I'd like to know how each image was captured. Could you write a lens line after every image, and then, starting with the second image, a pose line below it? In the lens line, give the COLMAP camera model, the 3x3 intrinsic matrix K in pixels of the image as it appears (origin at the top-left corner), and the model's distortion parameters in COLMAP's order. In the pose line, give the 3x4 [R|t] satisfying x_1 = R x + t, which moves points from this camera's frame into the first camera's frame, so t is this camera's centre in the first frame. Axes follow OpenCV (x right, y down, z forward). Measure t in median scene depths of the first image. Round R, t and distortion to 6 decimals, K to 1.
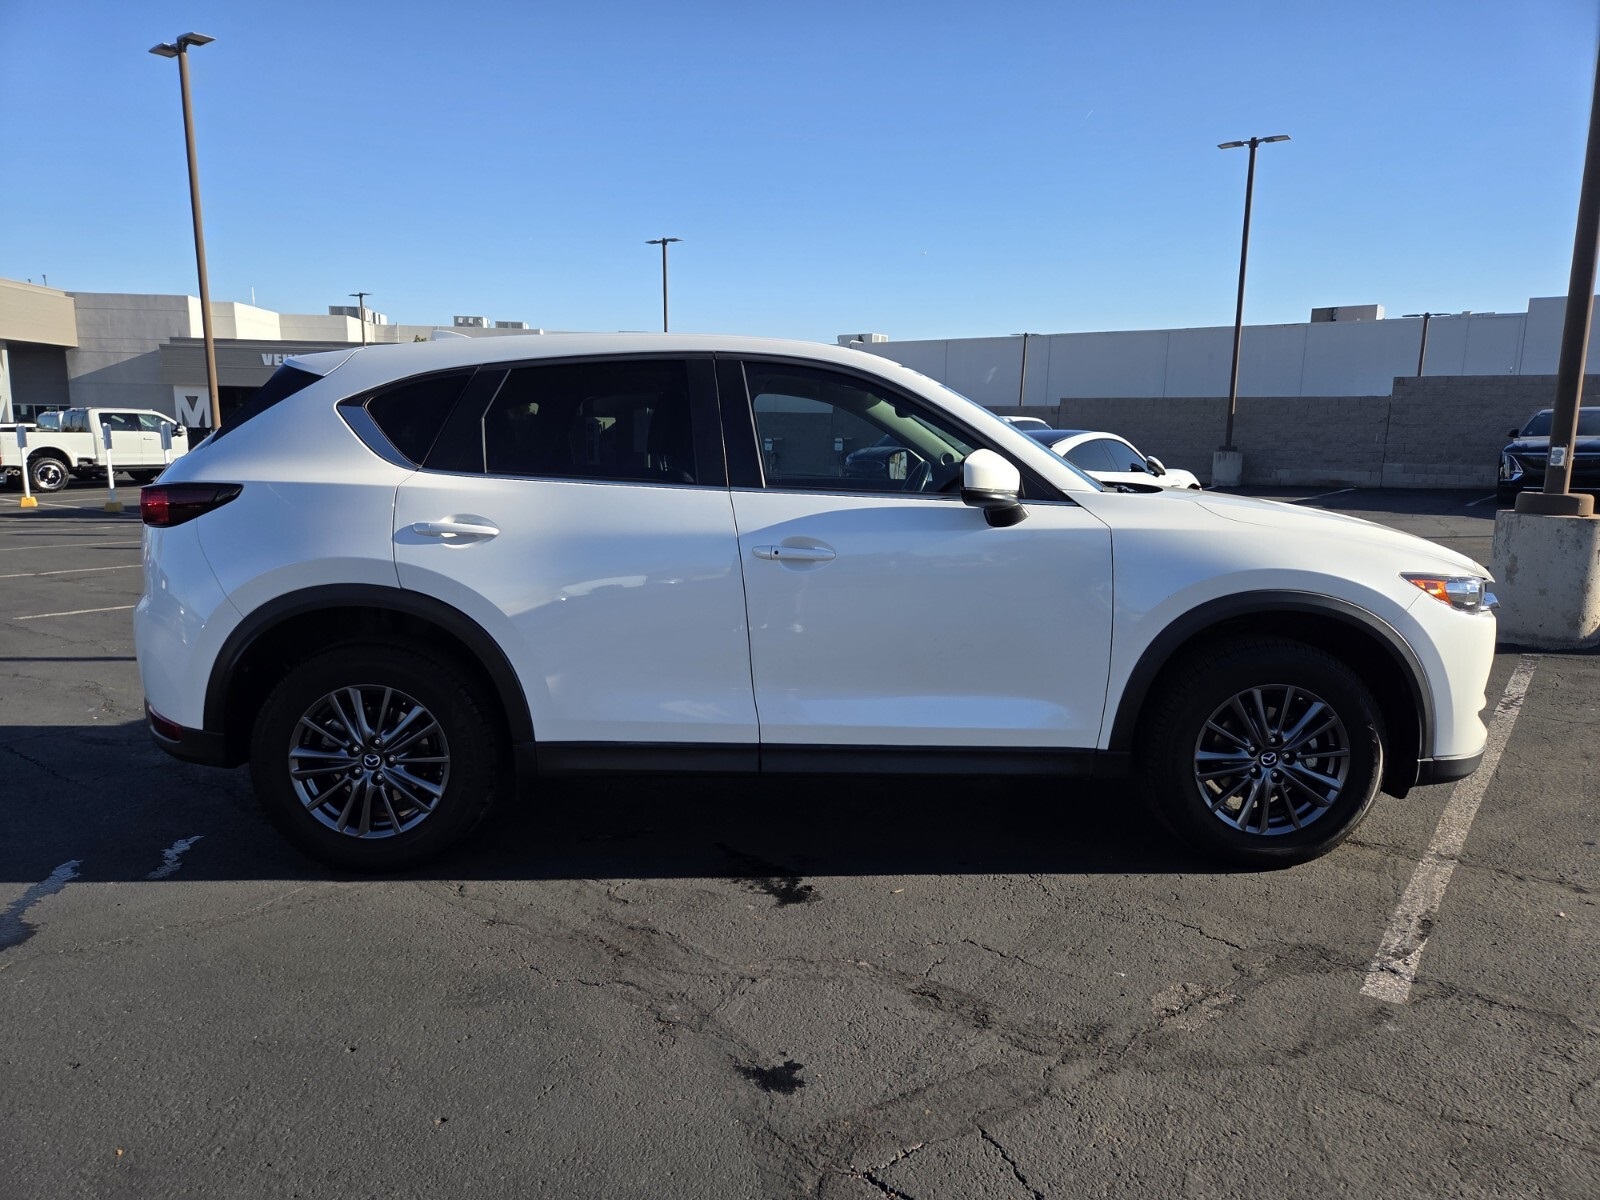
lens RADIAL K [[1091.0, 0, 765.6], [0, 1091.0, 598.1], [0, 0, 1]] dist [0.040760, -0.001500]
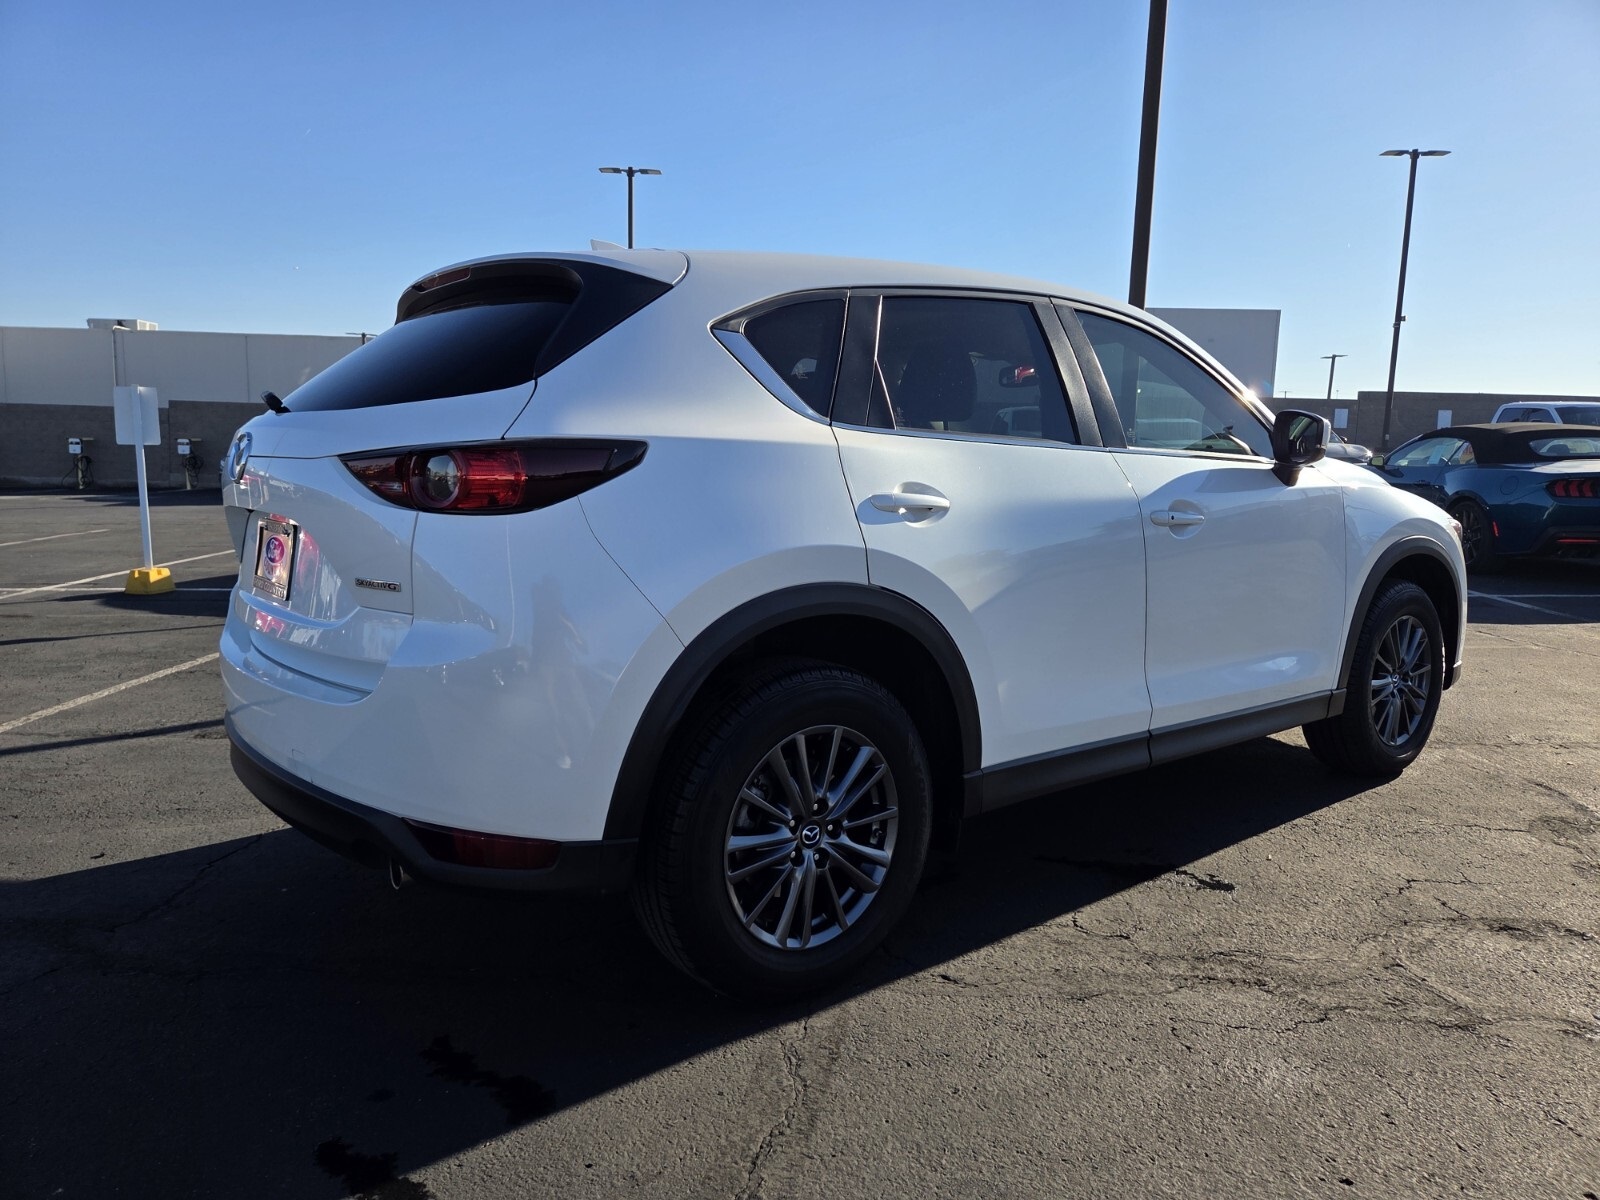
lens RADIAL K [[1091.0, 0, 765.6], [0, 1091.0, 598.1], [0, 0, 1]] dist [0.040760, -0.001500]
pose [[0.793926, -0.076742, 0.603152, -0.804184], [0.082943, 0.996399, 0.017598, -0.018391], [-0.602330, 0.036056, 0.797432, 0.460083]]
